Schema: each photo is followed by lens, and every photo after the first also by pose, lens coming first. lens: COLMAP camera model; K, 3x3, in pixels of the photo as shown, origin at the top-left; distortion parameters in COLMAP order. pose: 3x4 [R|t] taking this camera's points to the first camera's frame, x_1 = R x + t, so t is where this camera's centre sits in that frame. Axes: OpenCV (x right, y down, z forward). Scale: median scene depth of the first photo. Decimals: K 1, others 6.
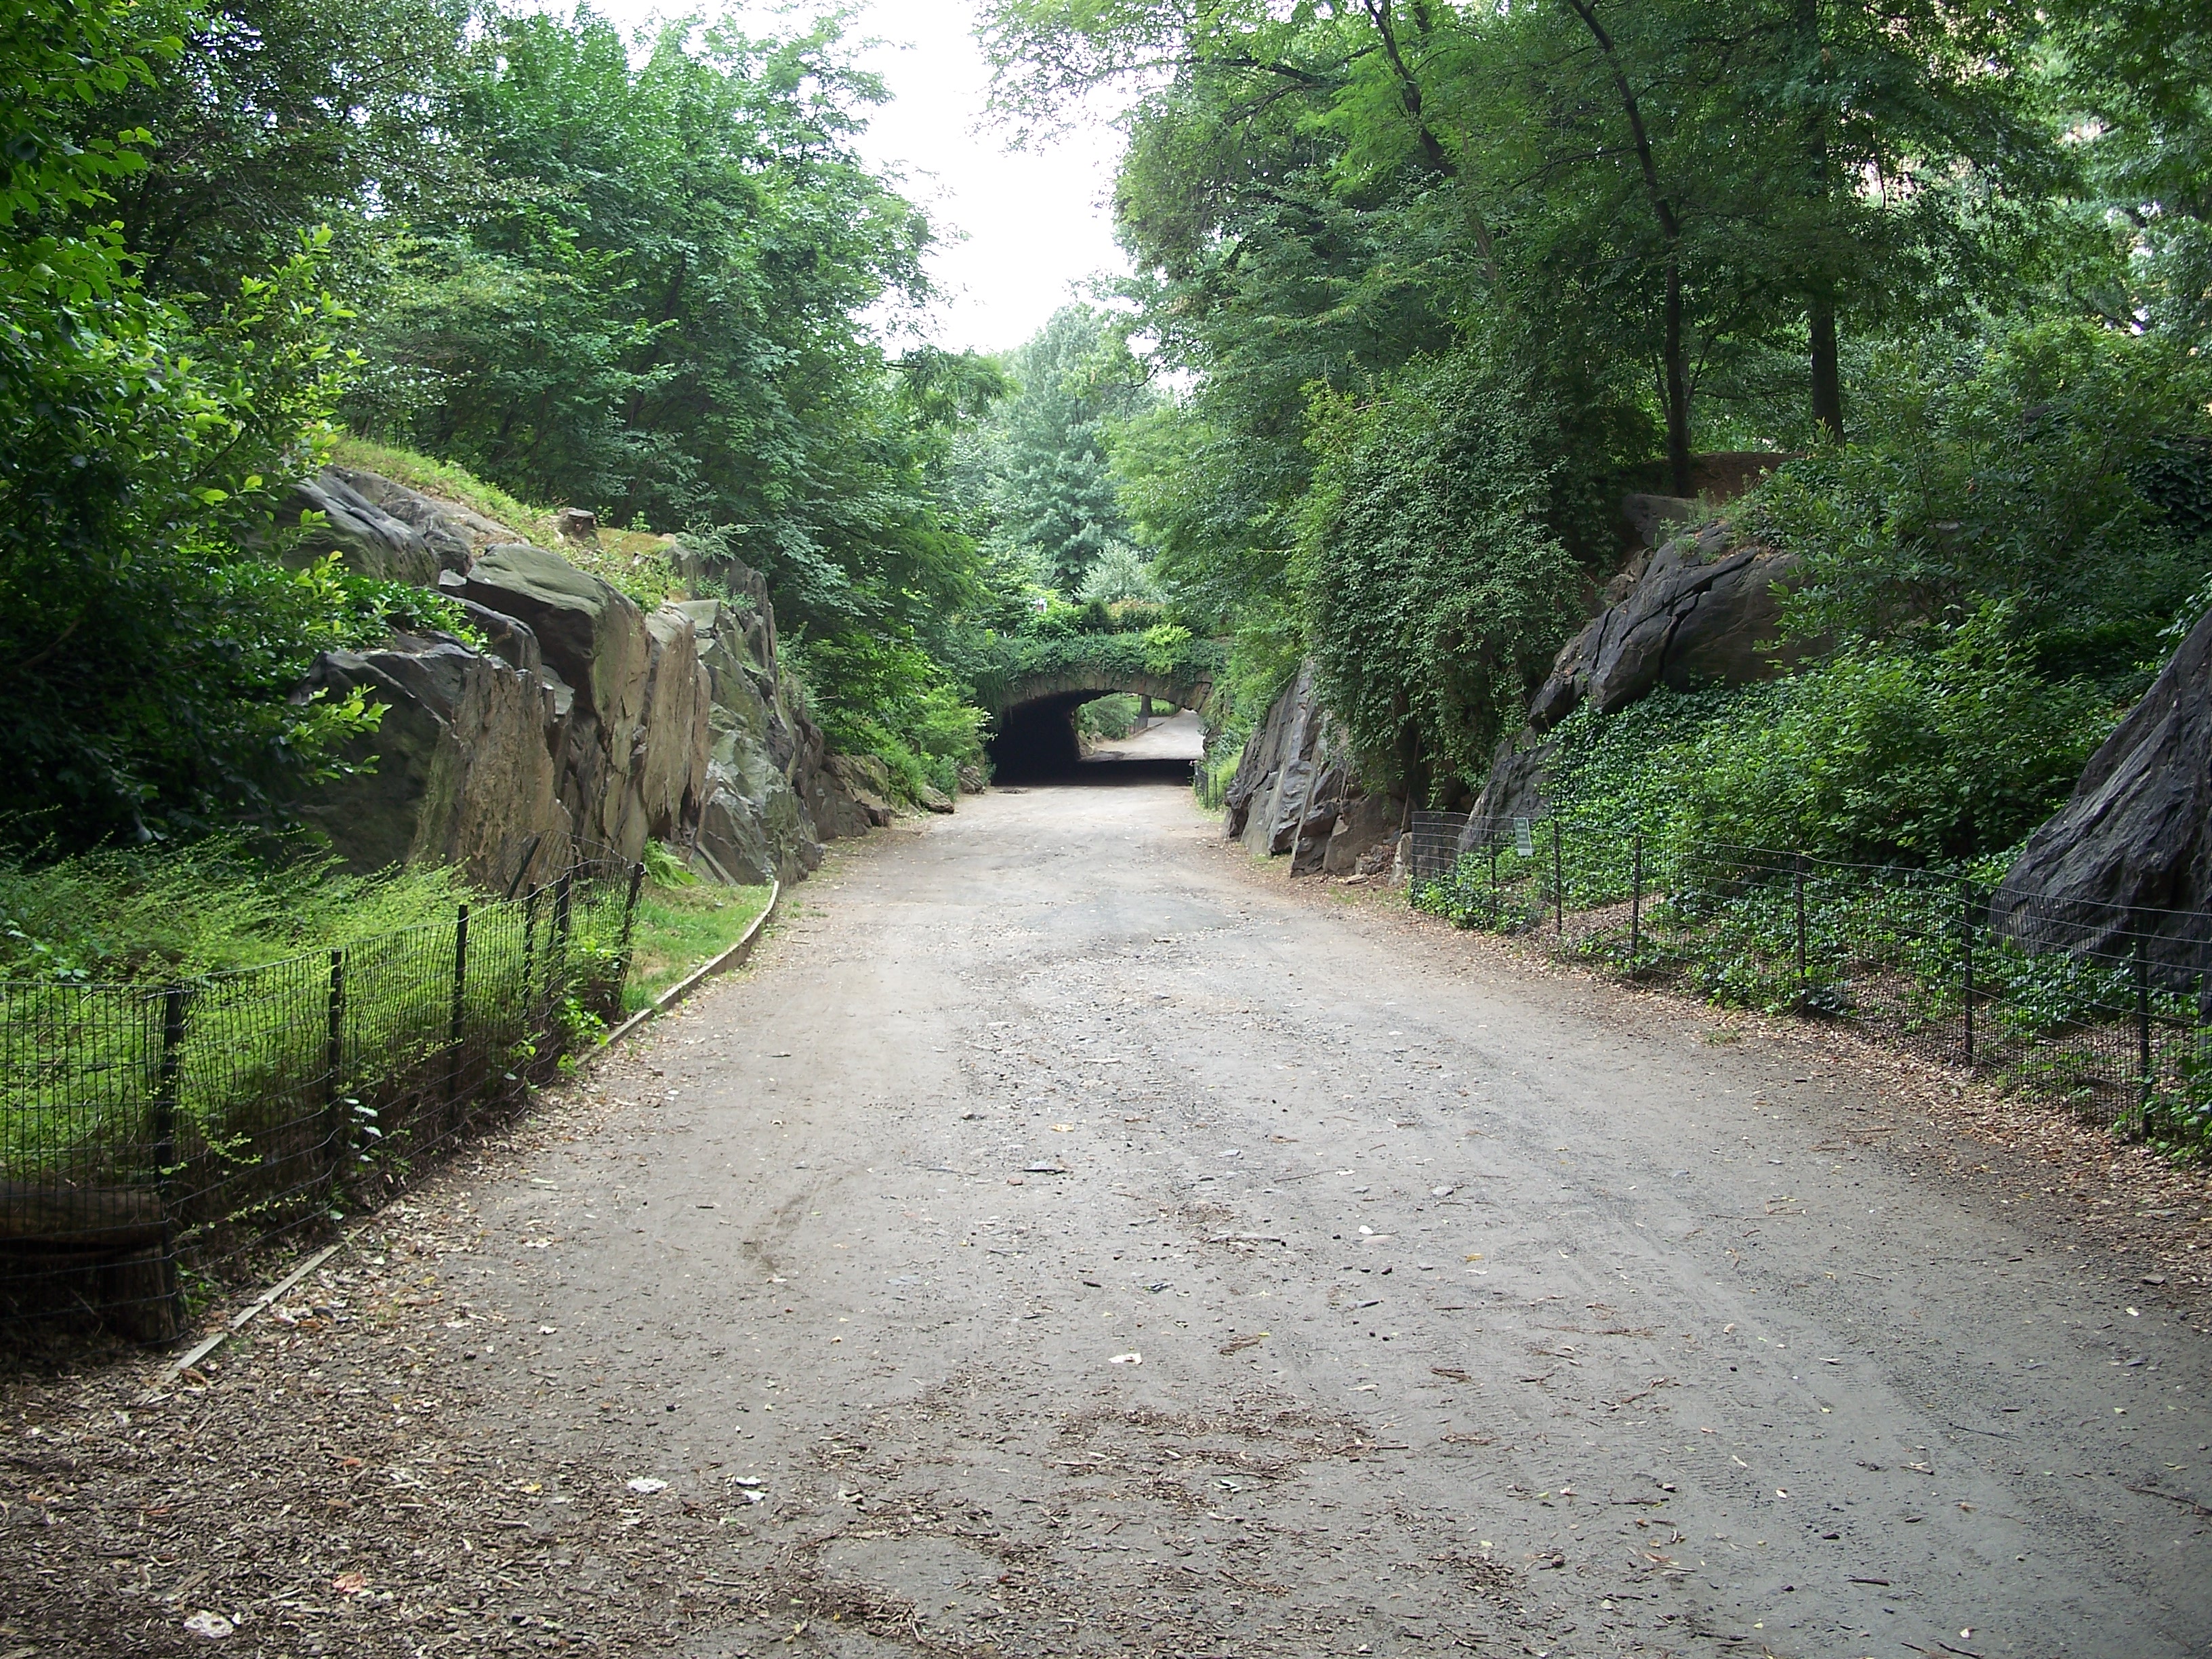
lens RADIAL K [[2385.3, 0, 1105.5], [0, 2385.3, 827.7], [0, 0, 1]] dist [0.005829, 0.000000]
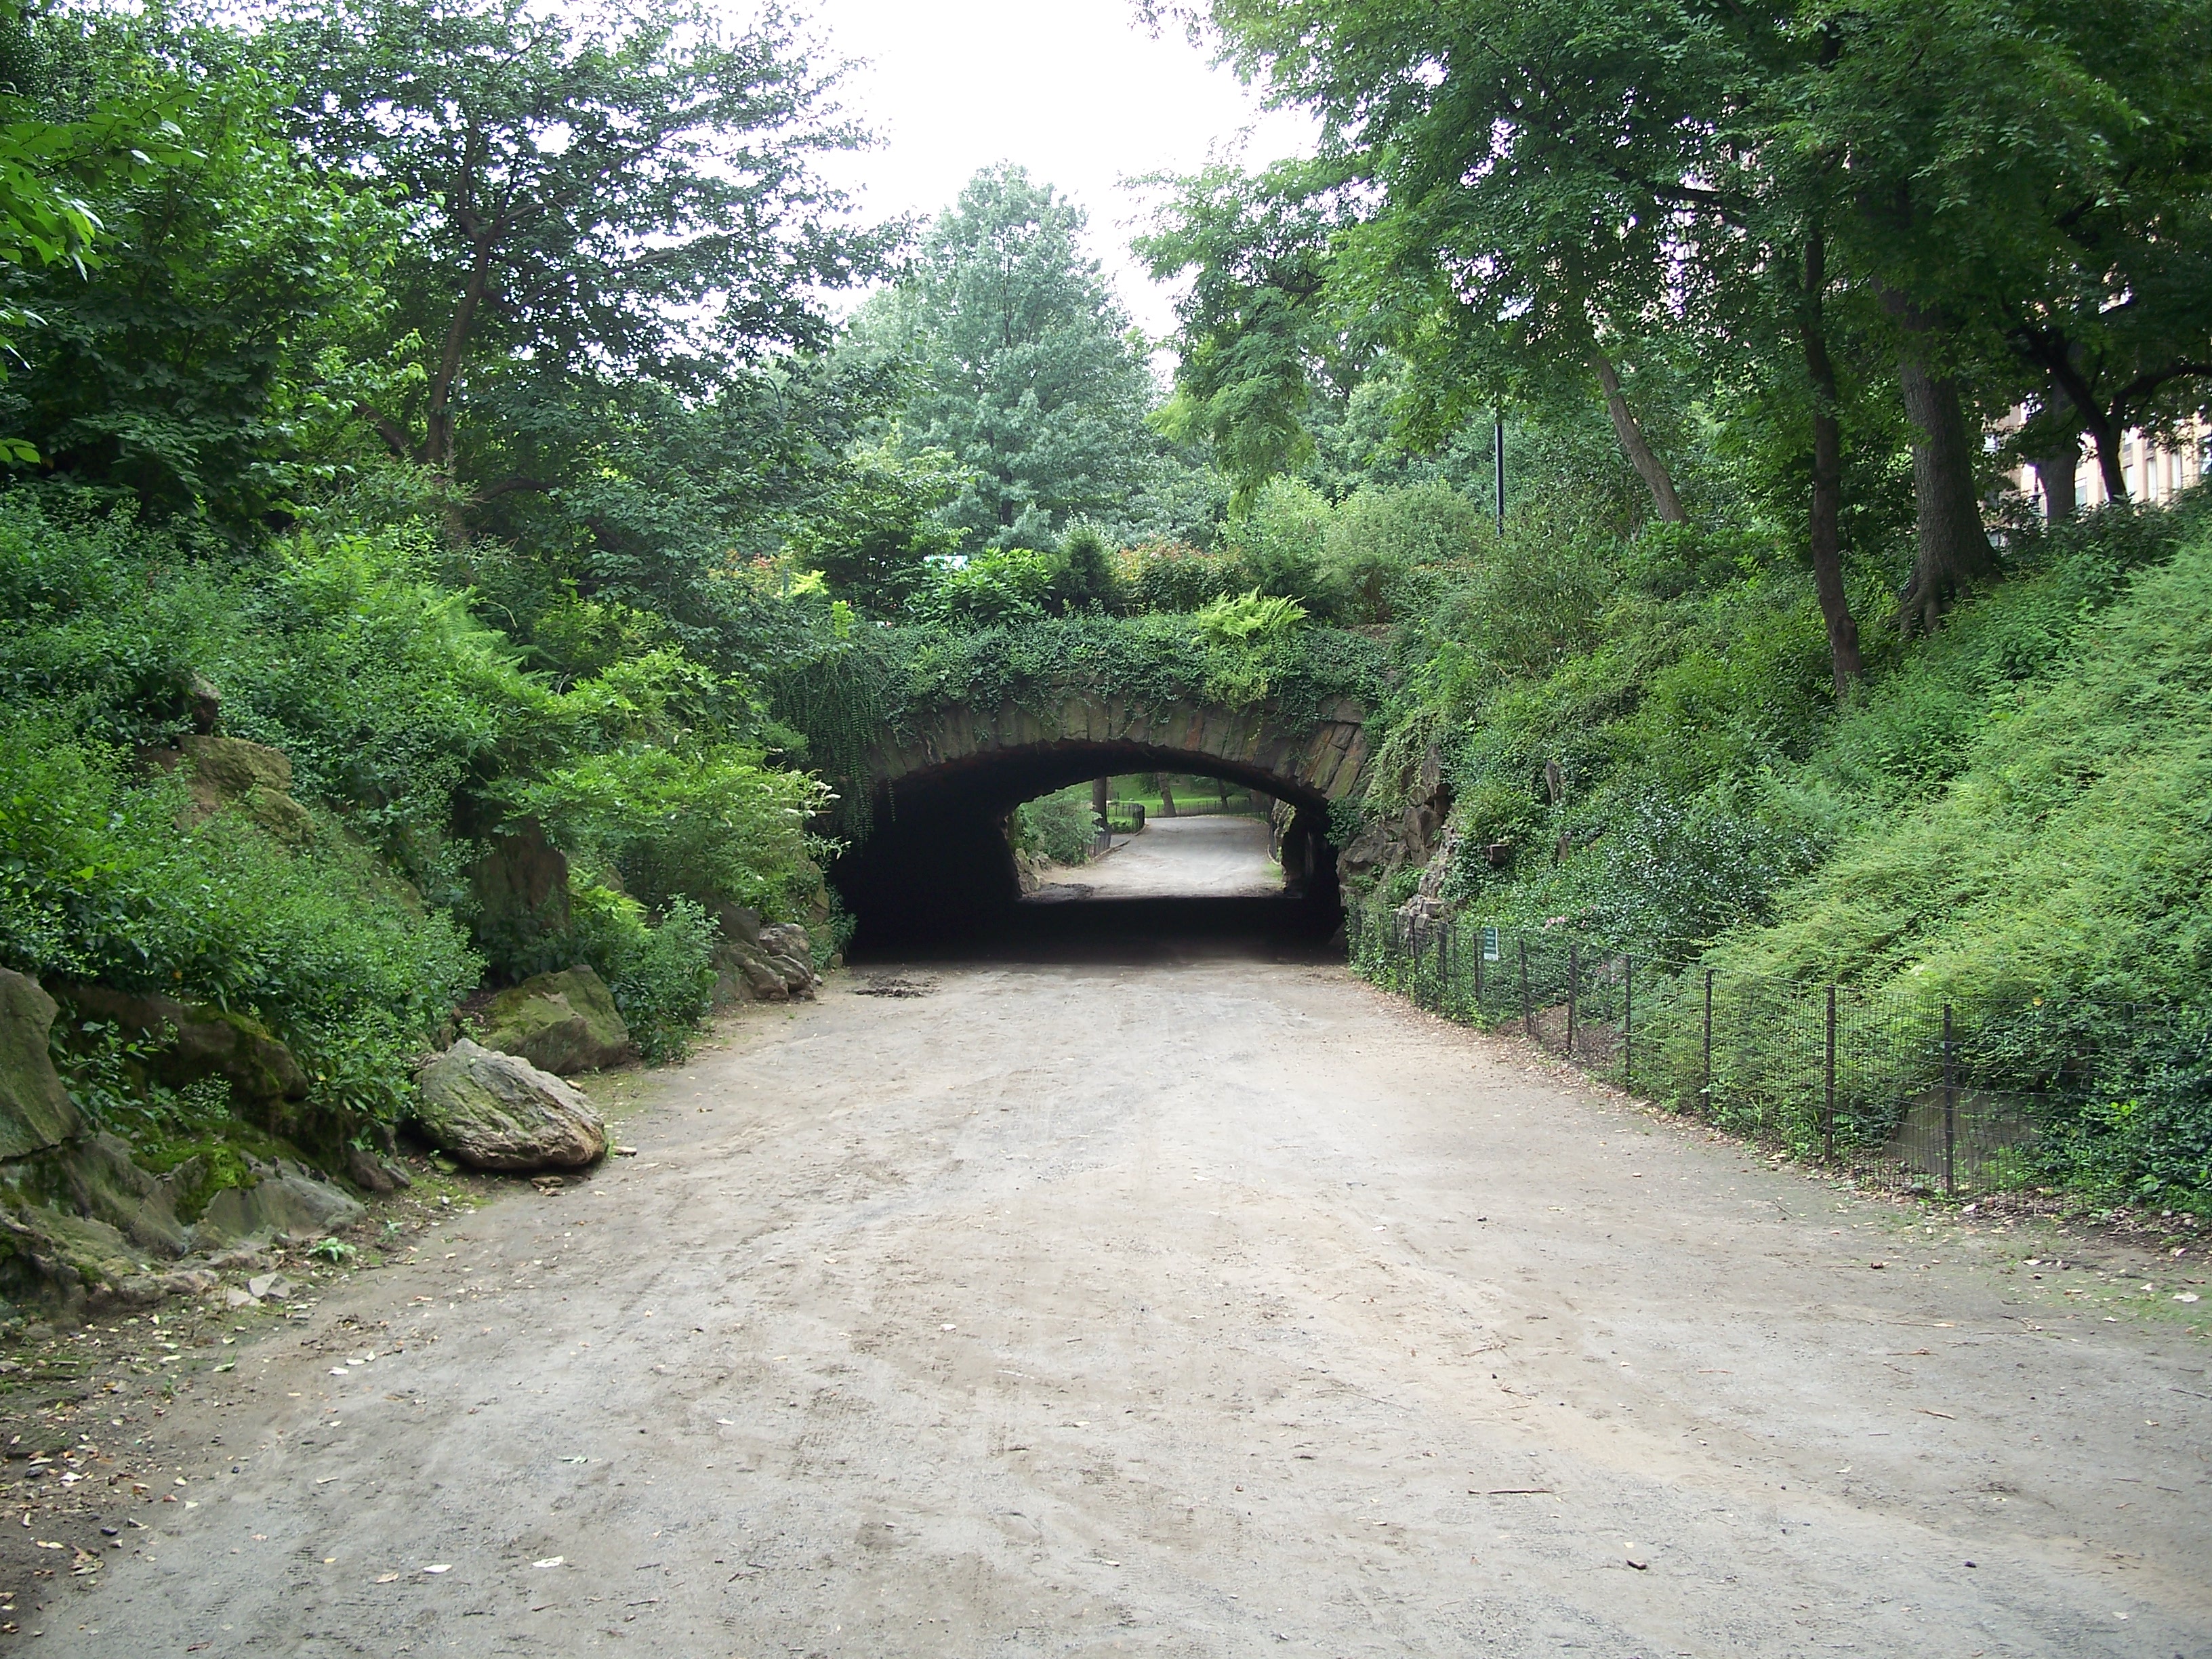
lens RADIAL K [[2385.3, 0, 1106.6], [0, 2385.3, 830.5], [0, 0, 1]] dist [0.005829, 0.000000]
pose [[0.999083, -0.002817, 0.042716, -0.019029], [0.005161, 0.998479, -0.054885, -0.017862], [-0.042496, 0.055055, 0.997579, 0.566306]]
